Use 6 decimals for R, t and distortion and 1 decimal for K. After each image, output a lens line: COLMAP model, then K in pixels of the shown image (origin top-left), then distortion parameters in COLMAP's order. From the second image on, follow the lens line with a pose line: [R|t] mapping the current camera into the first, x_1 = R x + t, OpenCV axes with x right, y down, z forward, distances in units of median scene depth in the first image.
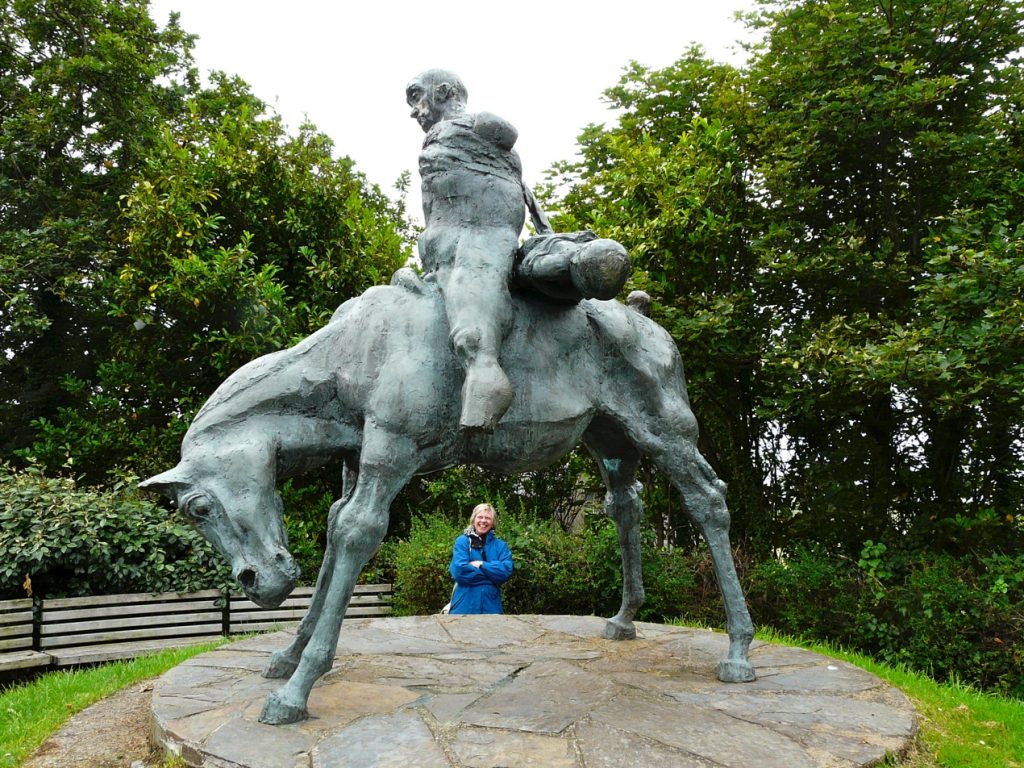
lens RADIAL K [[928.5, 0, 512.0], [0, 928.5, 384.0], [0, 0, 1]] dist [-0.110024, 0.213758]
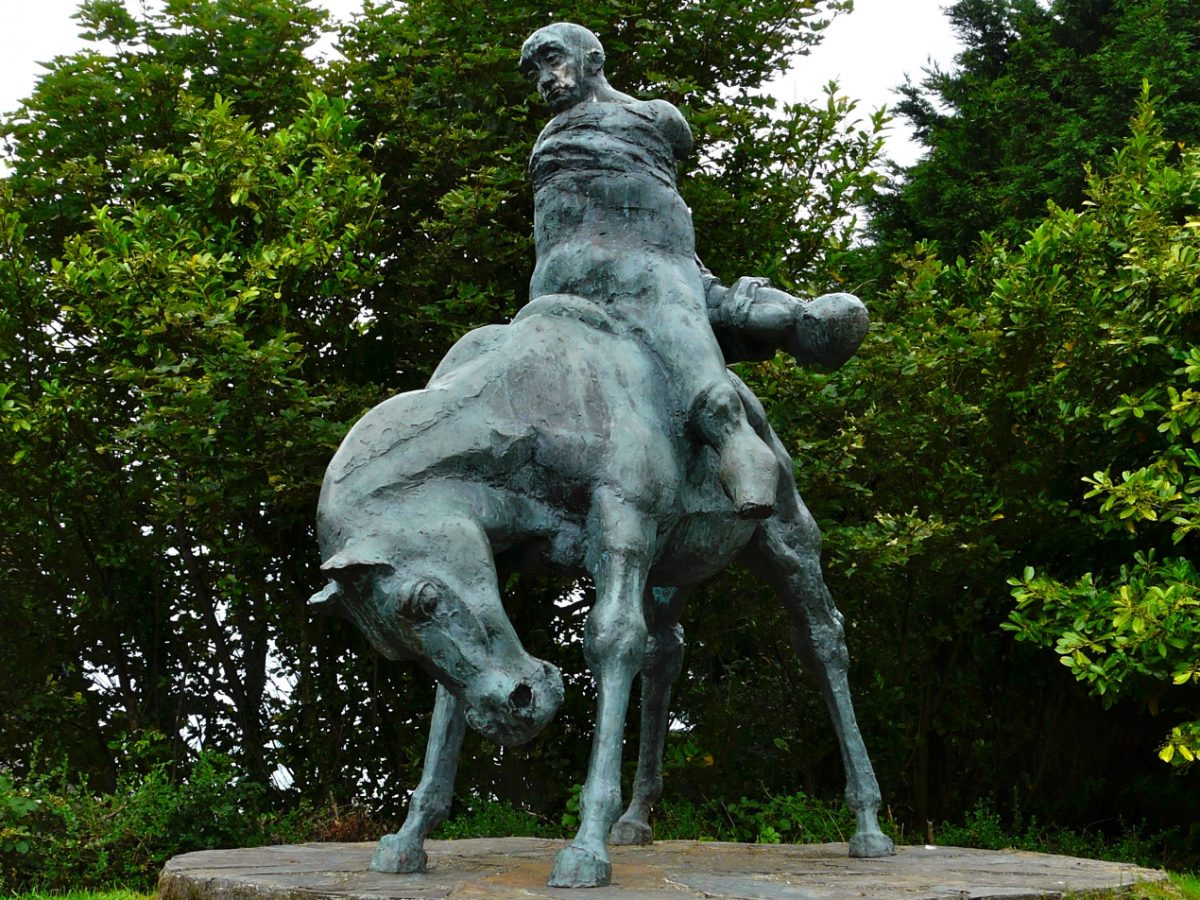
lens RADIAL K [[1810.4, 0, 599.0], [0, 1810.4, 481.0], [0, 0, 1]] dist [-0.121250, 0.165975]
pose [[0.816618, 0.073406, 0.572491, -0.846407], [-0.039642, 0.996671, -0.071248, 0.113531], [-0.575815, 0.035487, 0.816810, -0.153343]]
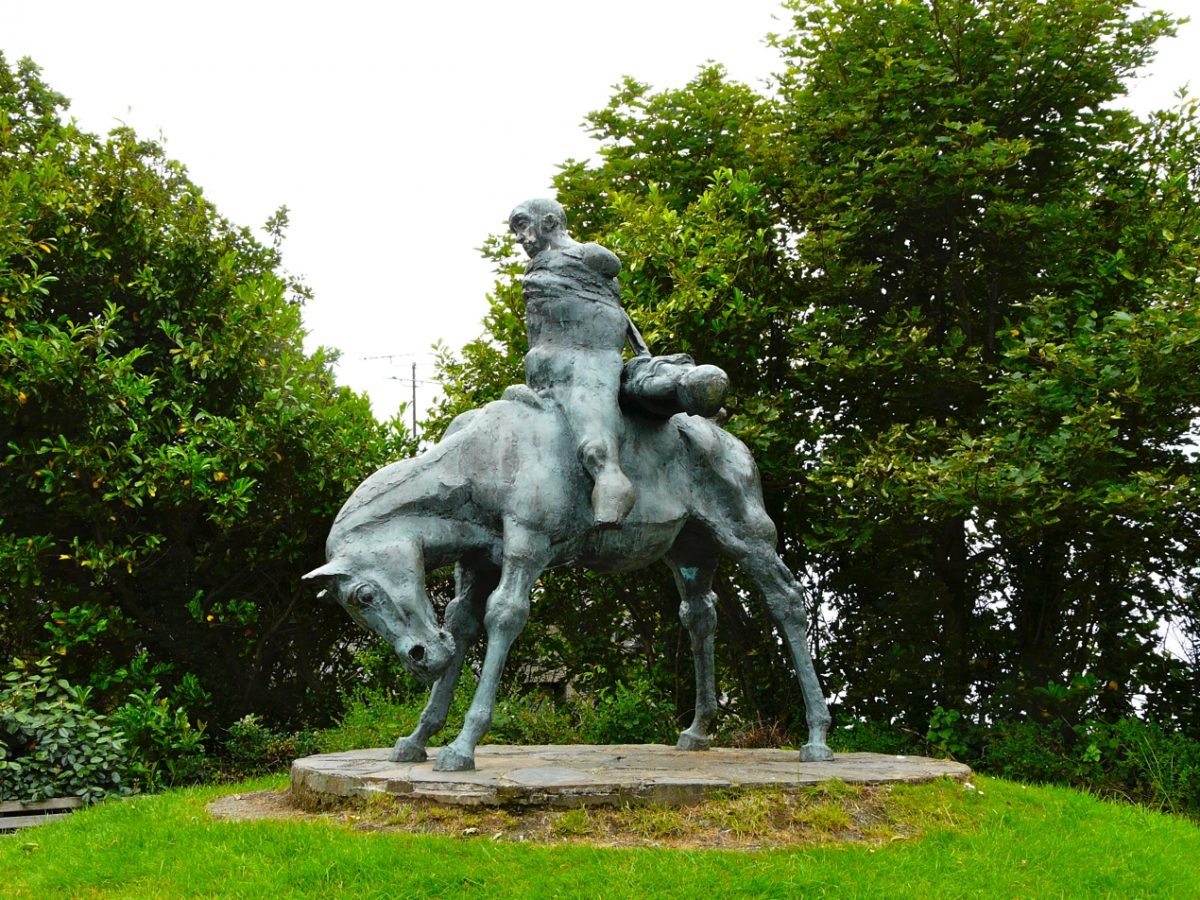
lens RADIAL K [[1616.1, 0, 600.0], [0, 1616.1, 450.0], [0, 0, 1]] dist [-0.093683, 0.108874]
pose [[0.987423, 0.007076, 0.157940, -0.307459], [0.001374, 0.998576, -0.053332, 0.051394], [-0.158093, 0.052878, 0.986007, -0.850866]]
